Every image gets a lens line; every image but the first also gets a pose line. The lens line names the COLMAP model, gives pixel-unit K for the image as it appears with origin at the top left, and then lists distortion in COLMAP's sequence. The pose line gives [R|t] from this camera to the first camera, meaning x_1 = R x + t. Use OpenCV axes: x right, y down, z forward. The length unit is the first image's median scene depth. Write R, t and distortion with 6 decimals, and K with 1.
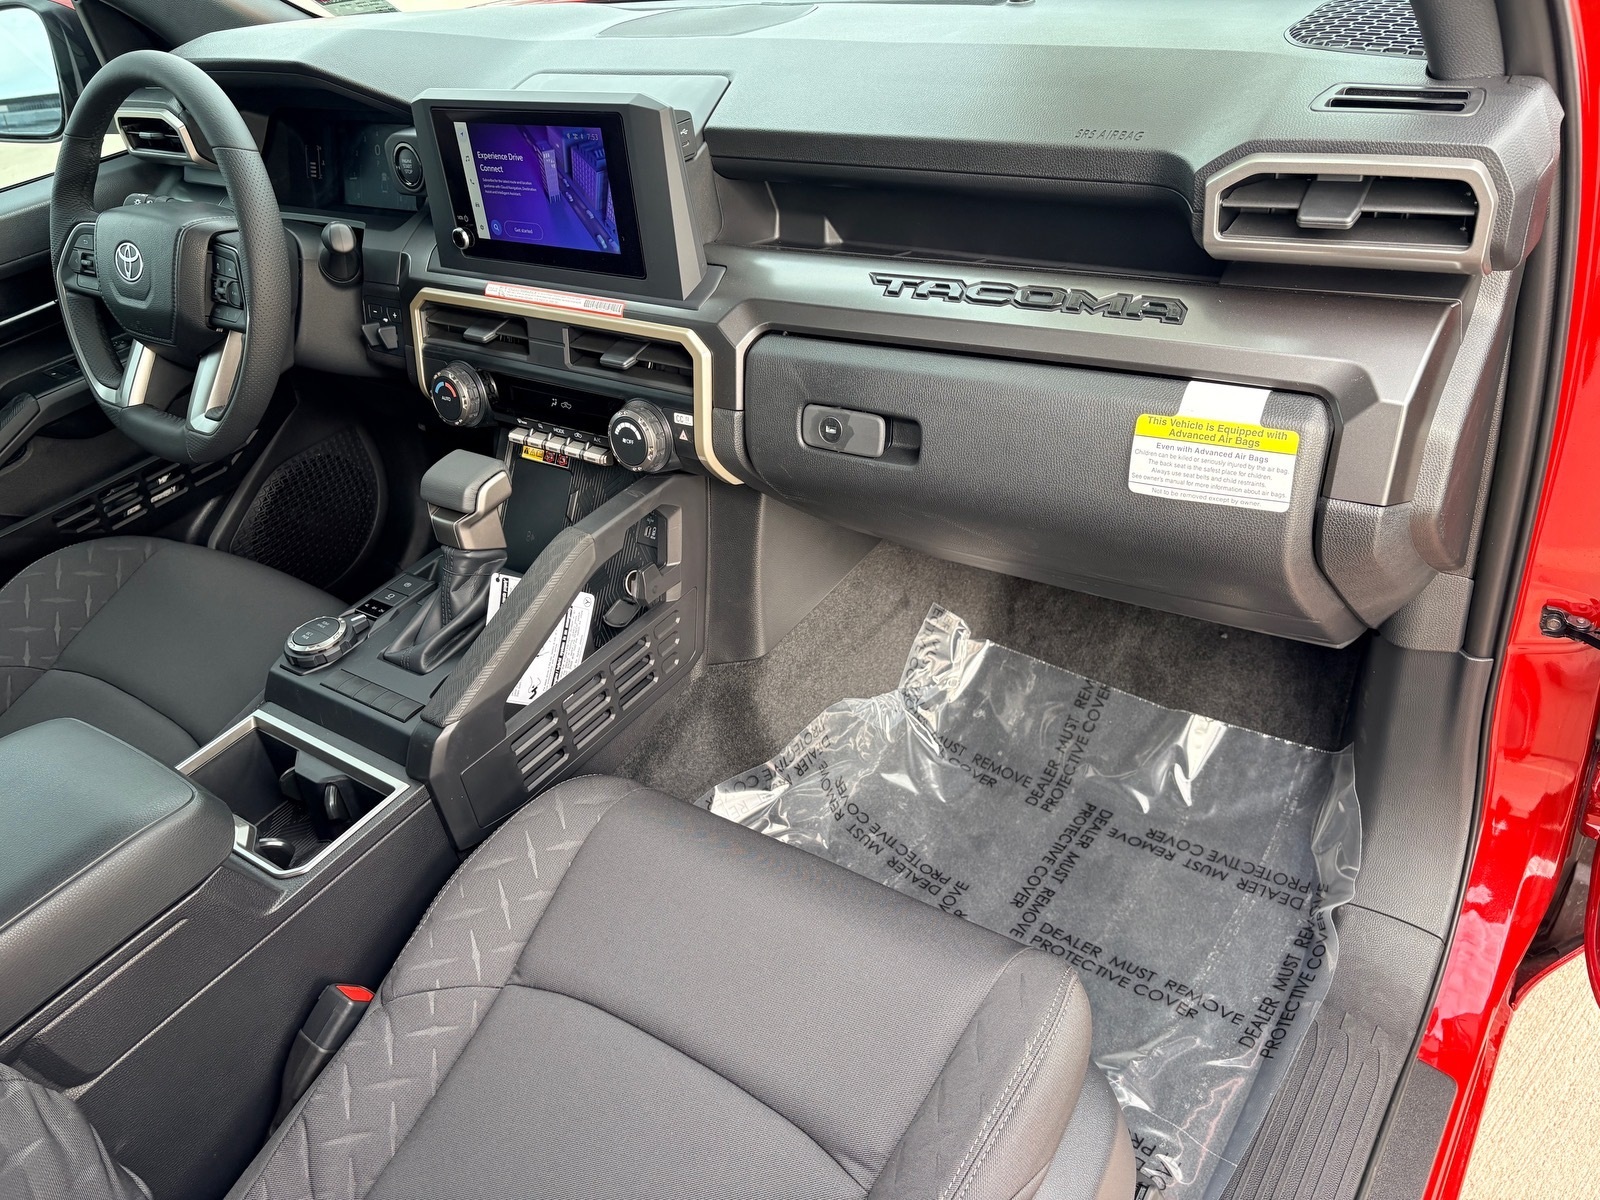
lens RADIAL K [[1212.7, 0, 784.7], [0, 1212.7, 605.1], [0, 0, 1]] dist [0.032720, -0.046656]
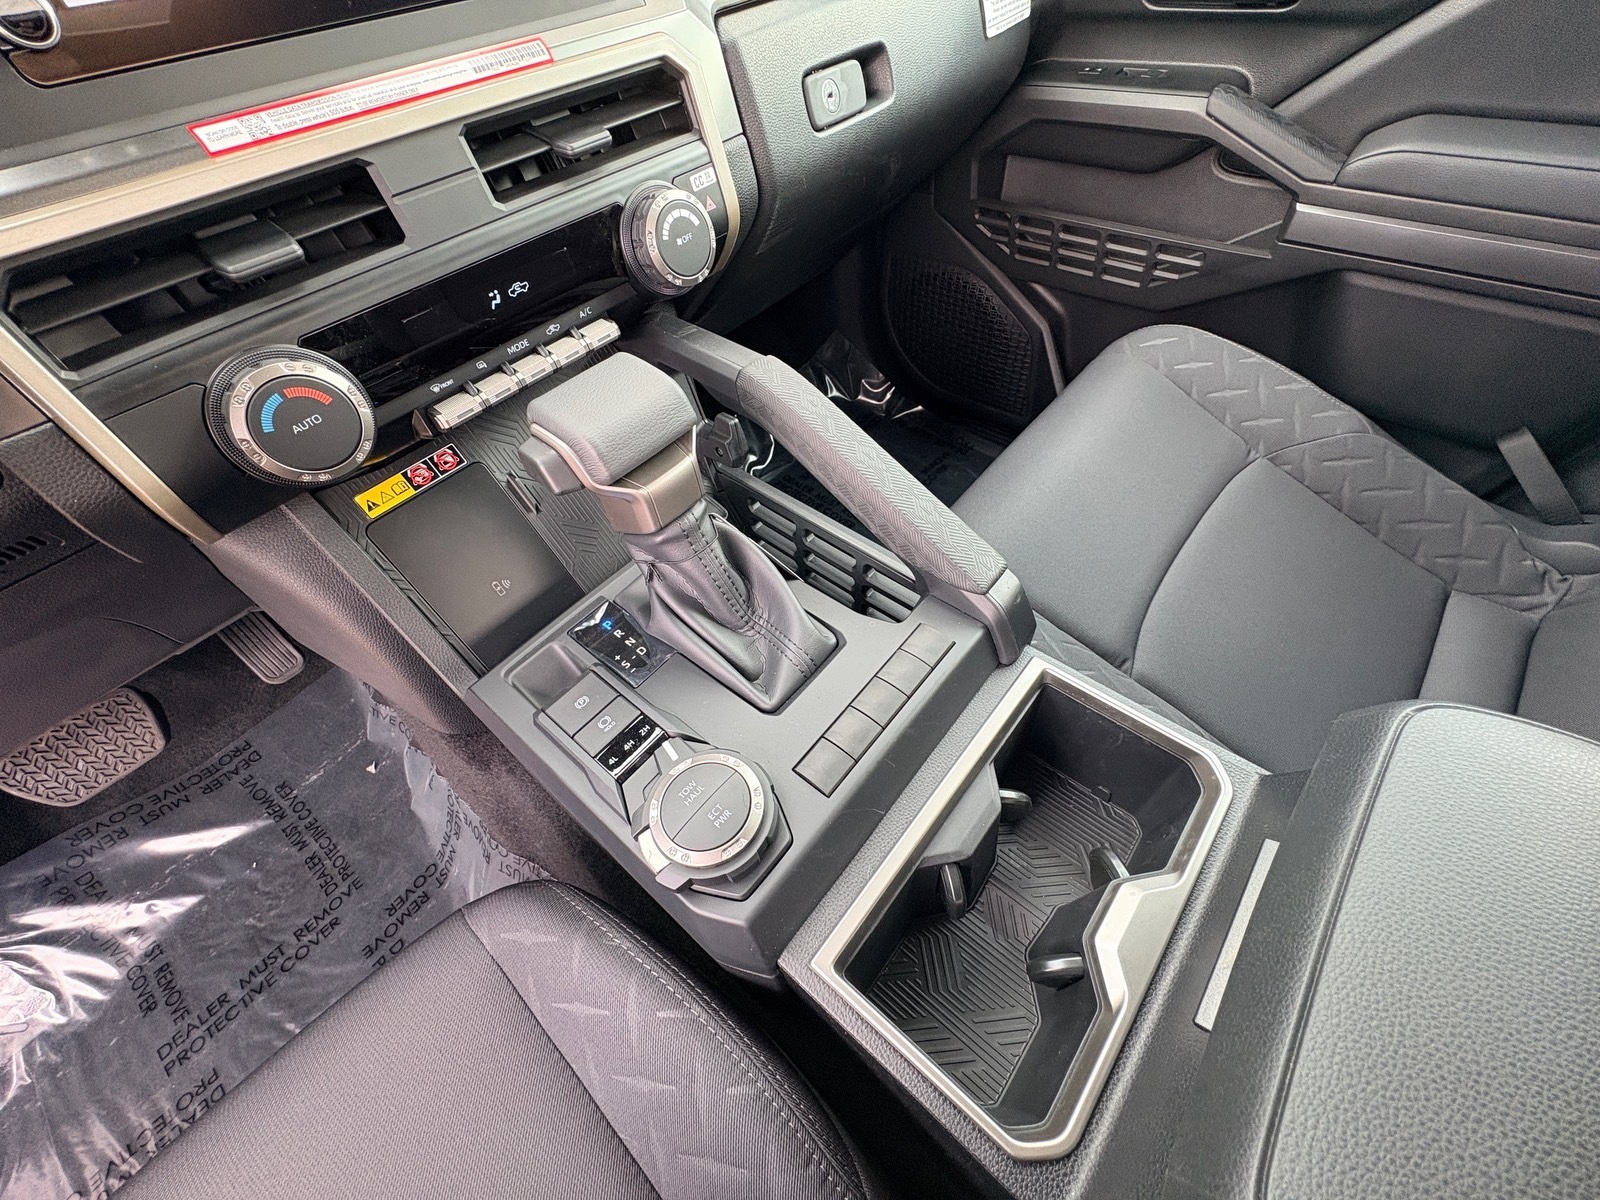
lens RADIAL K [[640.4, 0, 801.7], [0, 640.4, 596.3], [0, 0, 1]] dist [0.000532, -0.000299]
pose [[0.080957, -0.667318, 0.740359, -0.534151], [0.620833, 0.614866, 0.486319, -0.141492], [-0.779751, 0.420269, 0.464071, 0.826749]]
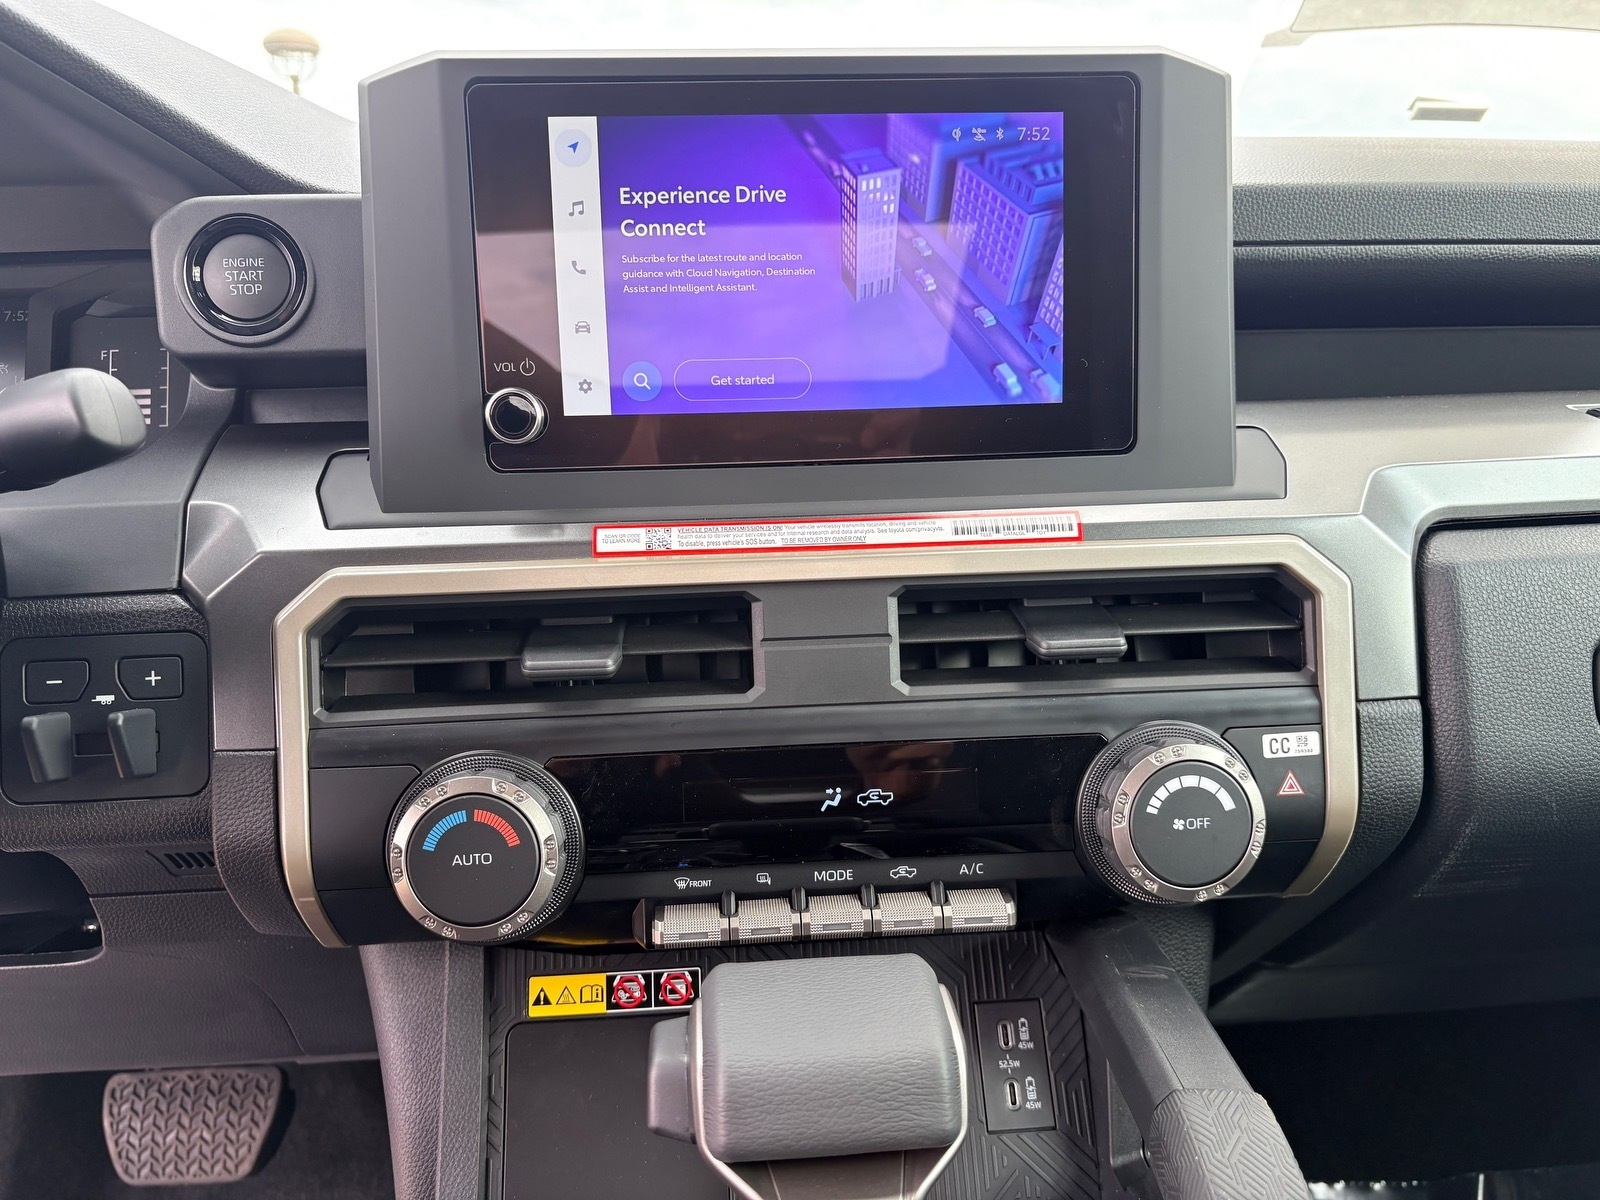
lens RADIAL K [[1212.7, 0, 801.2], [0, 1212.7, 613.8], [0, 0, 1]] dist [0.032720, -0.046656]
pose [[0.751963, -0.025766, 0.658701, -0.464880], [0.302923, 0.900991, -0.310569, -0.108202], [-0.585482, 0.433072, 0.685317, 0.748258]]
